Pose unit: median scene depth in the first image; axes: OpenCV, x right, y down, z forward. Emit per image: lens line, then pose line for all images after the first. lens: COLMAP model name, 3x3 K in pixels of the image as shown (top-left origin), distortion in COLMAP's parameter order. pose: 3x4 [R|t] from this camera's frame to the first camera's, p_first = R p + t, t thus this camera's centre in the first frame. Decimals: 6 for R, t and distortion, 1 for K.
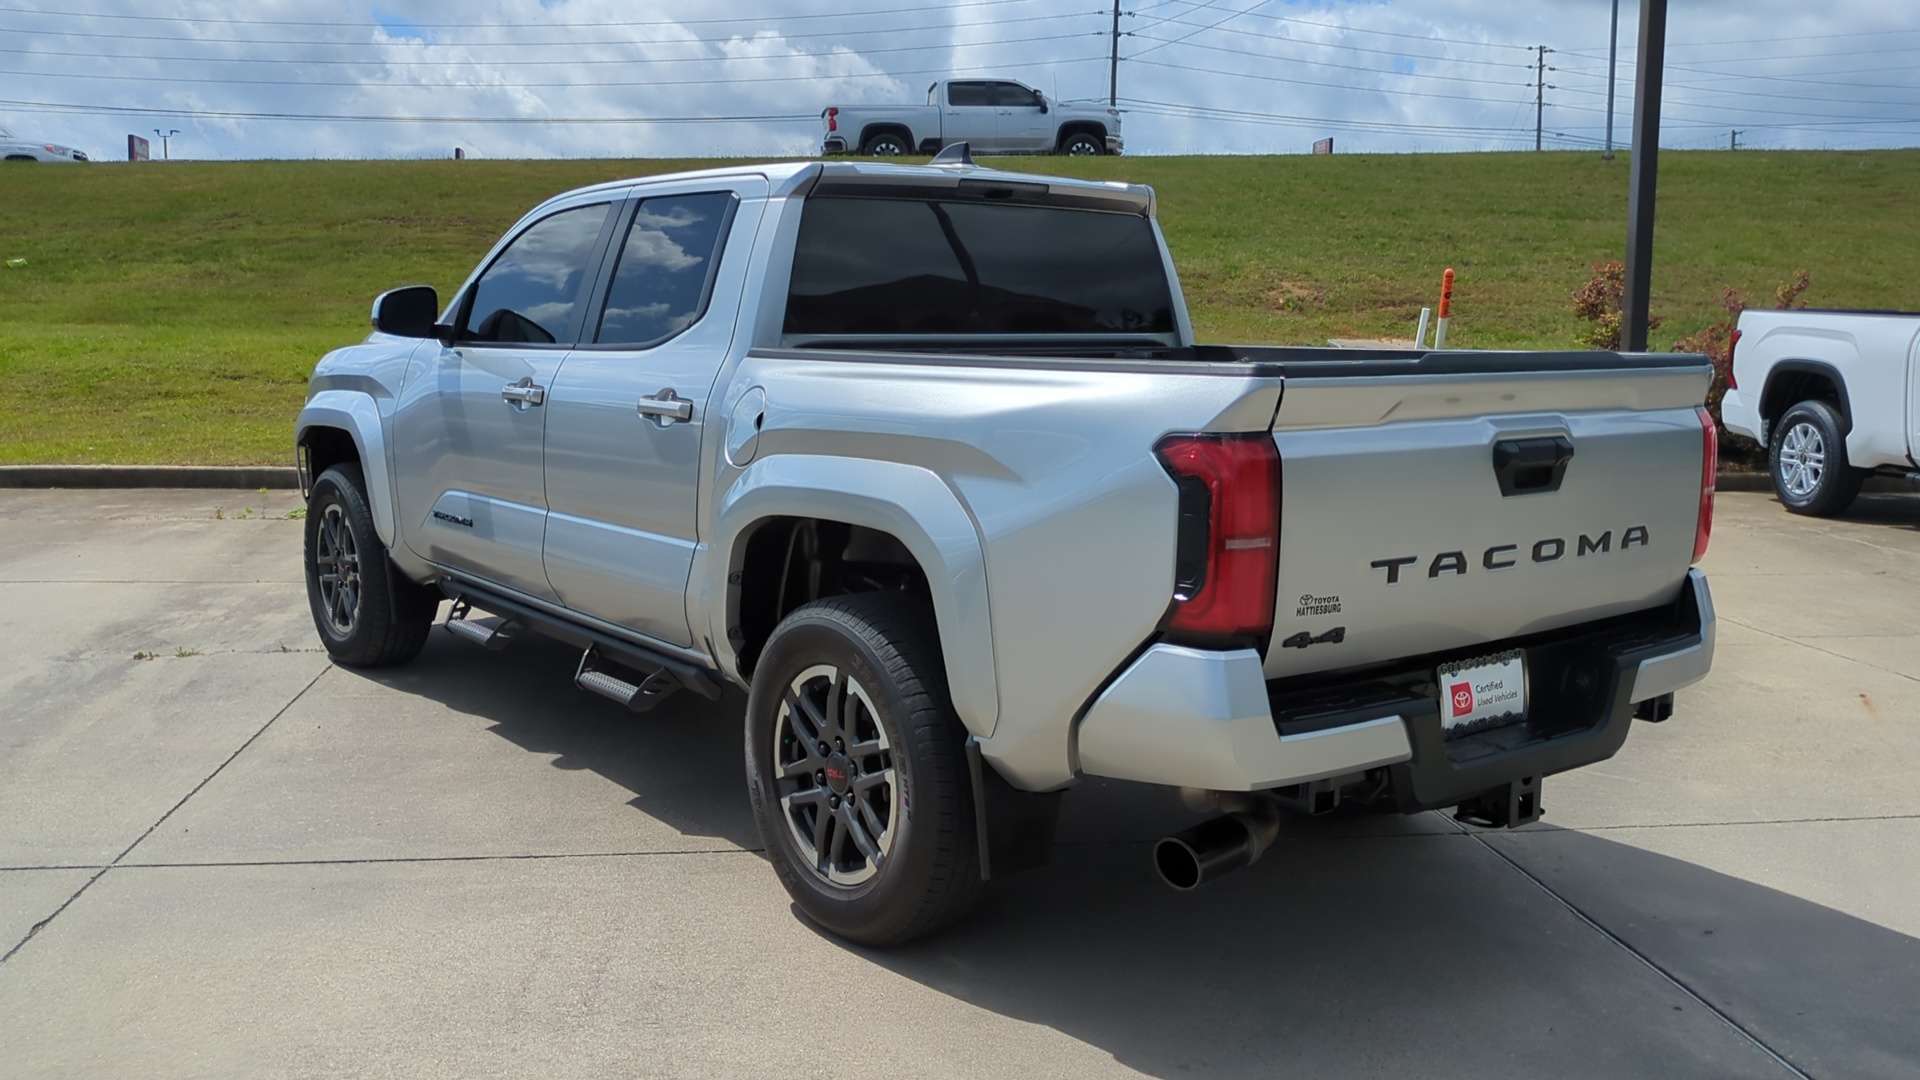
lens RADIAL K [[1662.7, 0, 950.9], [0, 1662.7, 523.6], [0, 0, 1]] dist [0.055423, -0.062917]
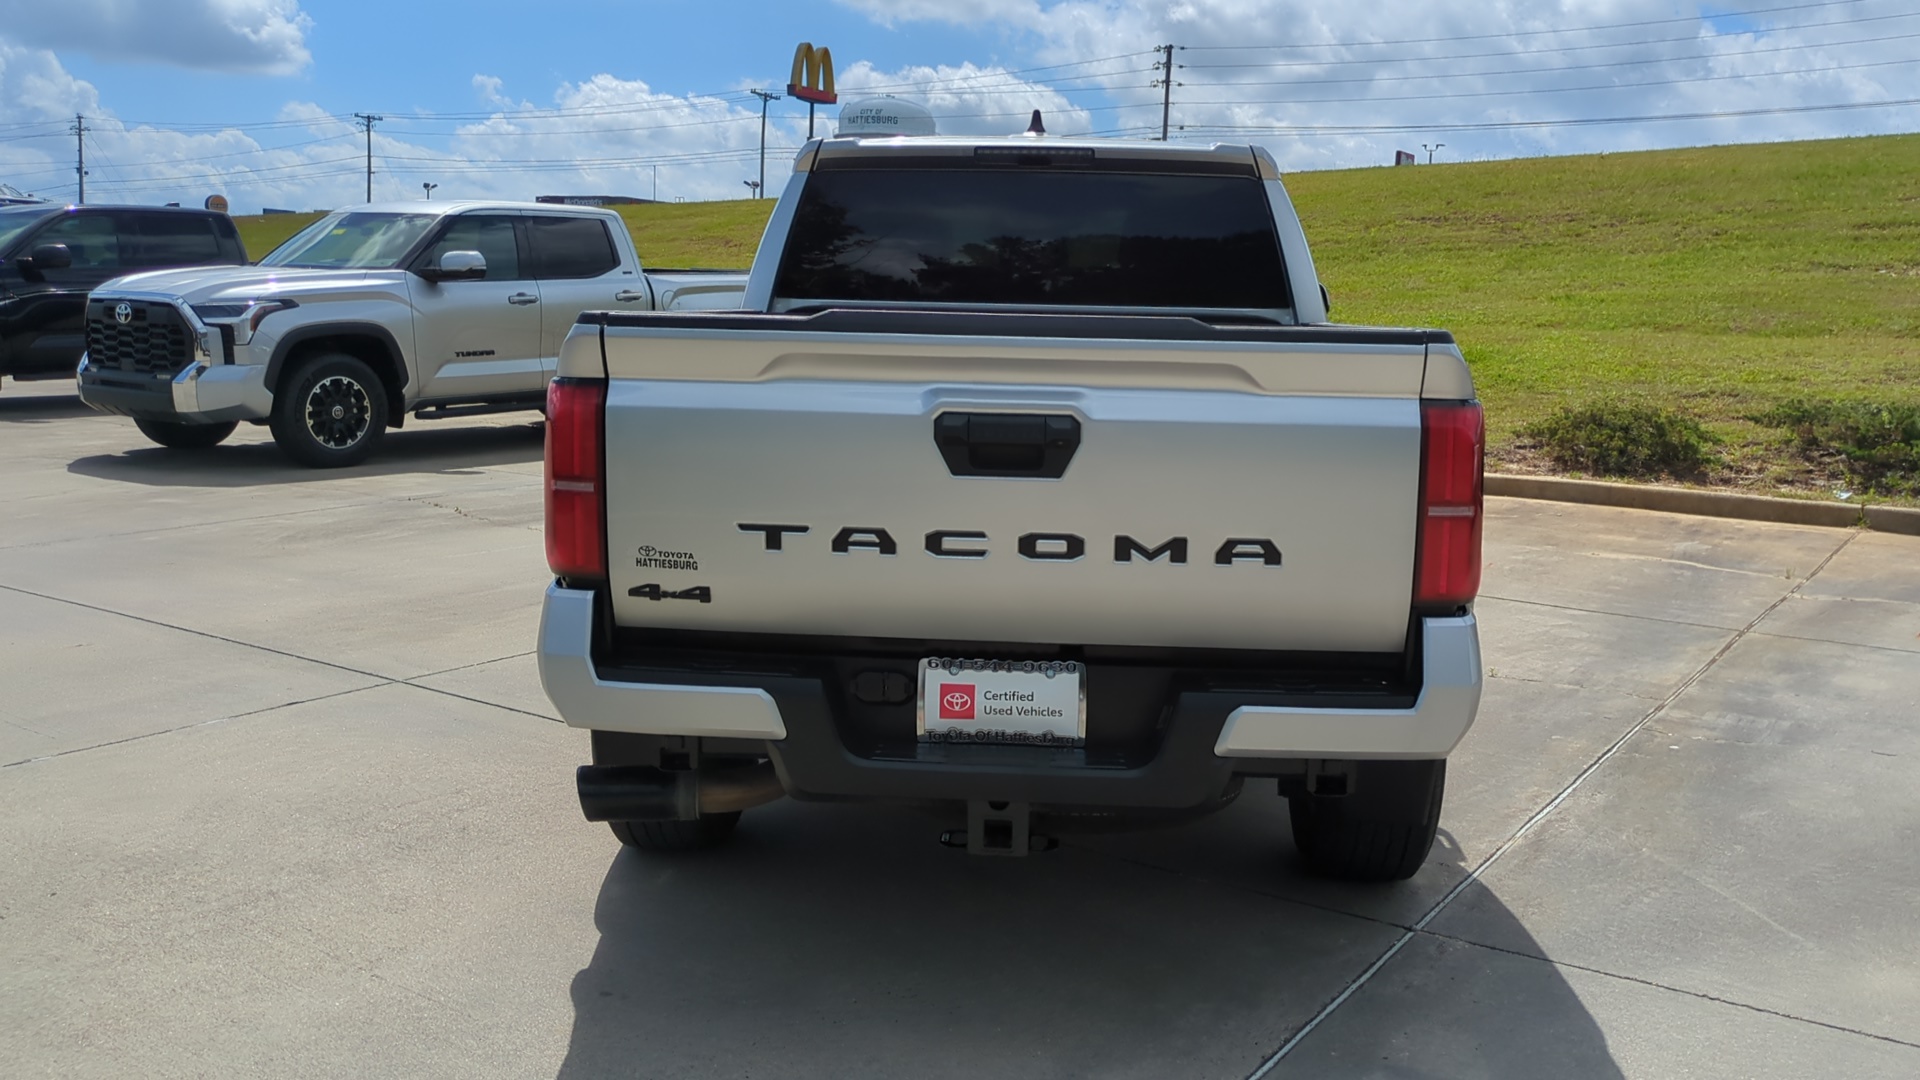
lens RADIAL K [[1662.7, 0, 968.6], [0, 1662.7, 529.7], [0, 0, 1]] dist [0.055423, -0.062917]
pose [[0.747326, 0.099622, -0.656947, 0.882122], [-0.099705, 0.994315, 0.037361, -0.020458], [0.656935, 0.037580, 0.753010, 0.325419]]
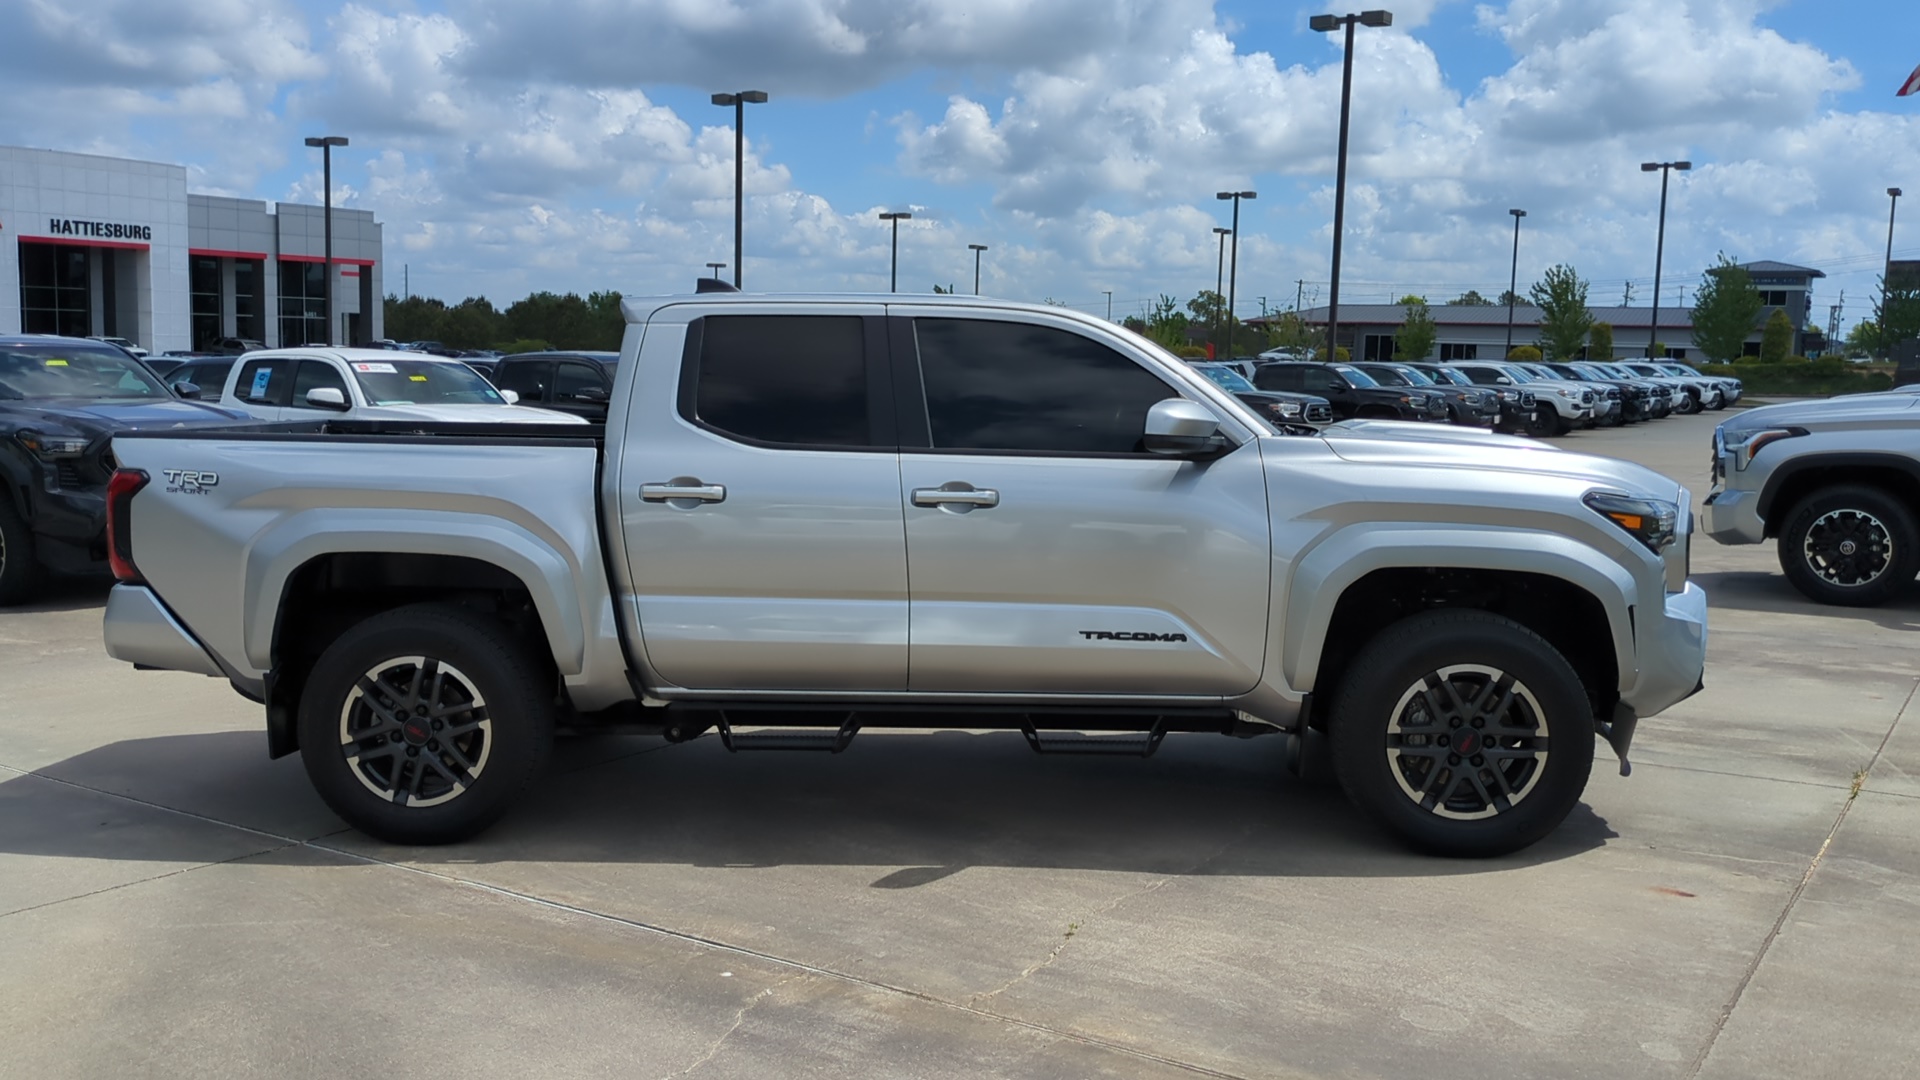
lens RADIAL K [[1662.7, 0, 946.9], [0, 1662.7, 545.3], [0, 0, 1]] dist [0.055423, -0.062917]
pose [[-0.665122, 0.061649, -0.744185, 1.172737], [-0.109976, 0.977632, 0.179280, -0.381025], [0.738592, 0.201085, -0.643465, 2.757990]]
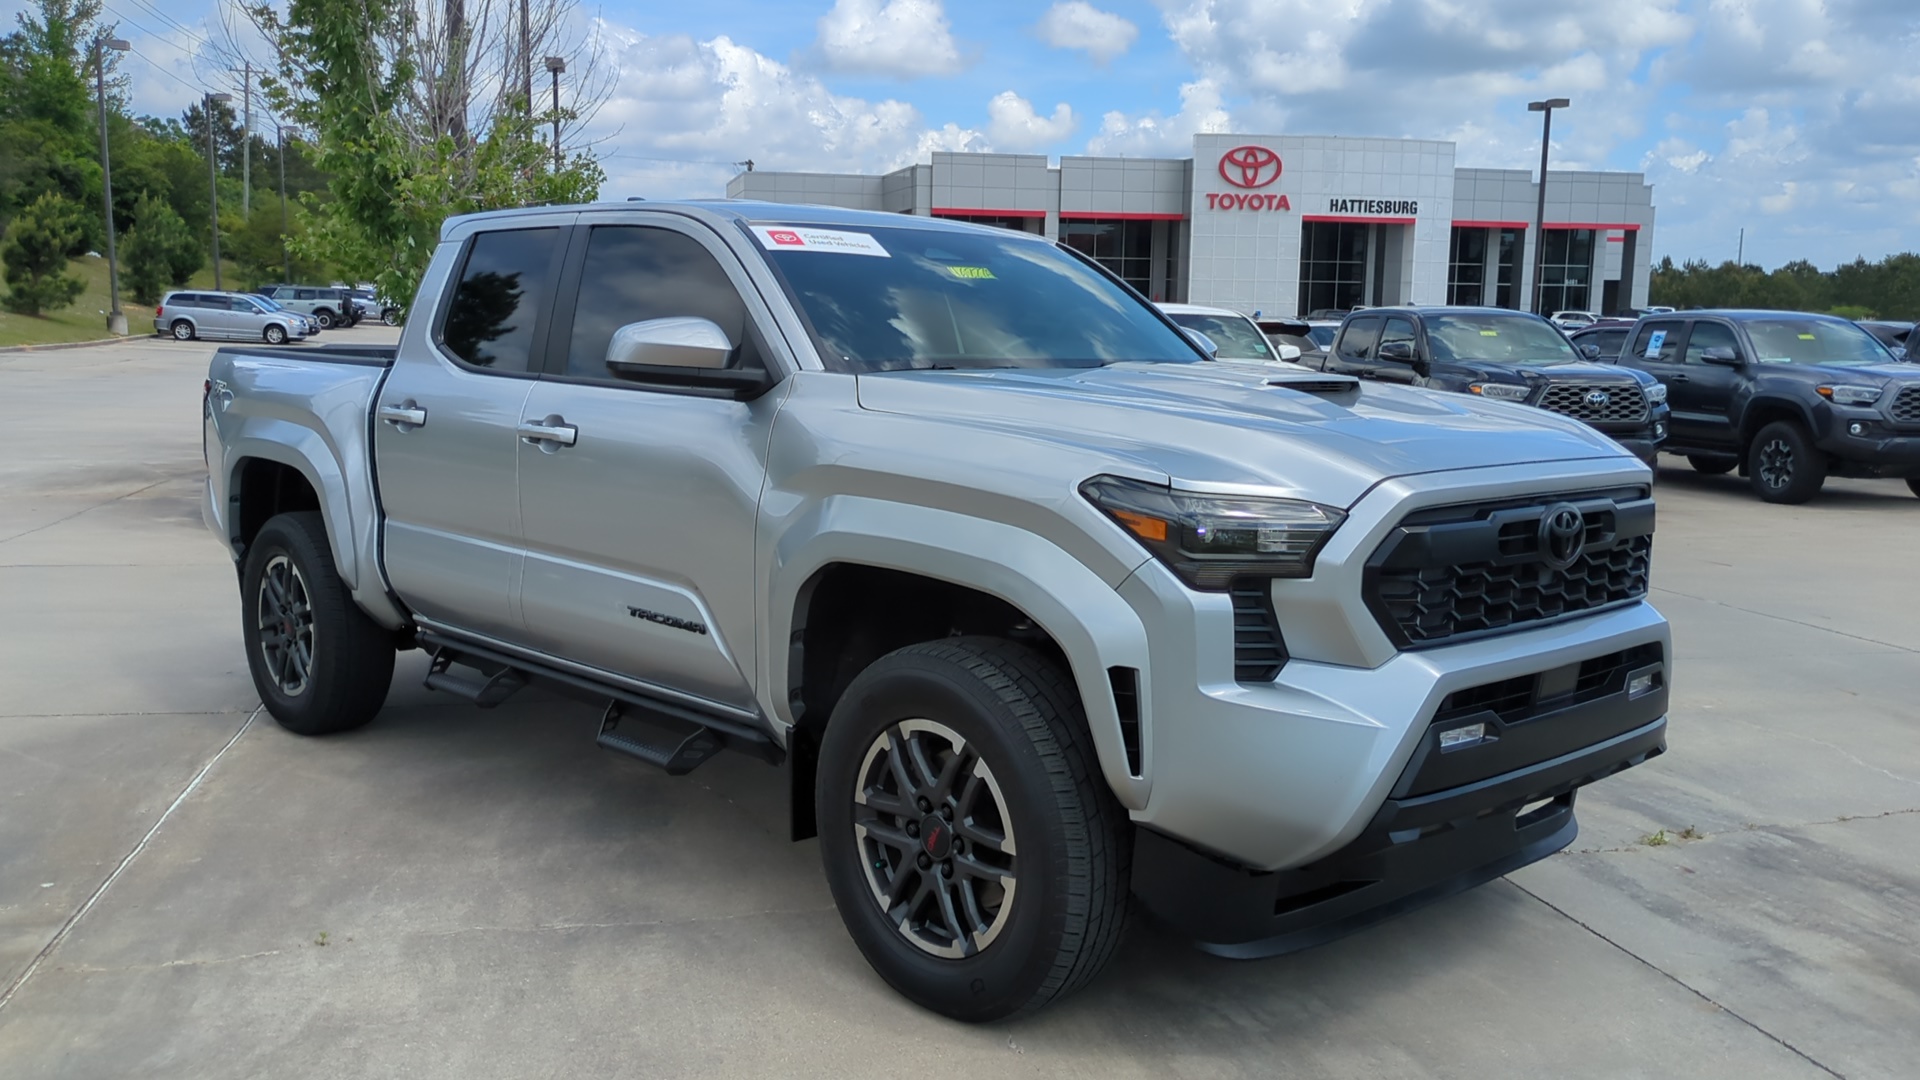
lens RADIAL K [[1662.7, 0, 953.3], [0, 1662.7, 533.7], [0, 0, 1]] dist [0.055423, -0.062917]
pose [[-0.996106, -0.016797, -0.086545, -0.175033], [-0.037848, 0.968090, 0.247728, -0.412522], [0.079622, 0.250039, -0.964956, 3.088114]]
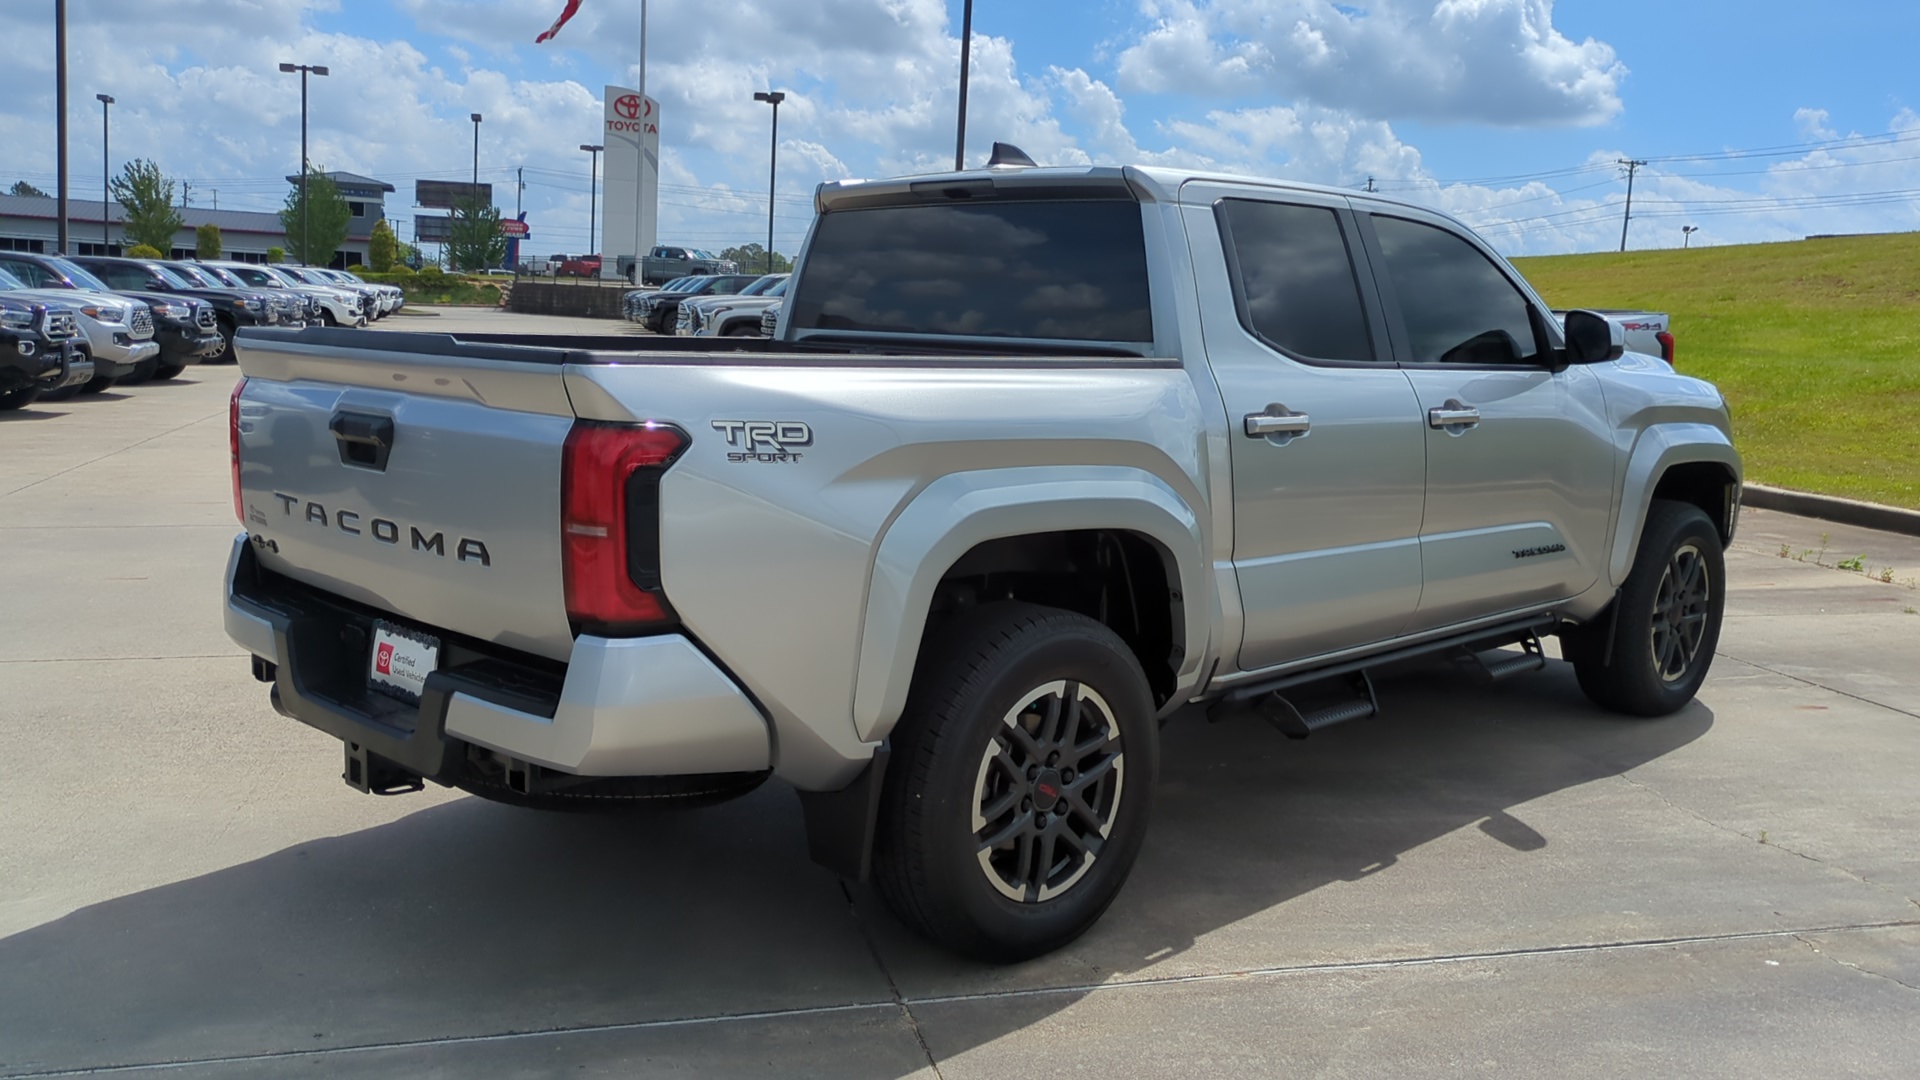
lens RADIAL K [[1662.7, 0, 956.2], [0, 1662.7, 538.4], [0, 0, 1]] dist [0.055423, -0.062917]
pose [[0.108024, 0.129872, -0.985629, 1.369739], [-0.154857, 0.981527, 0.112360, -0.143662], [0.982013, 0.140494, 0.126140, 1.203029]]
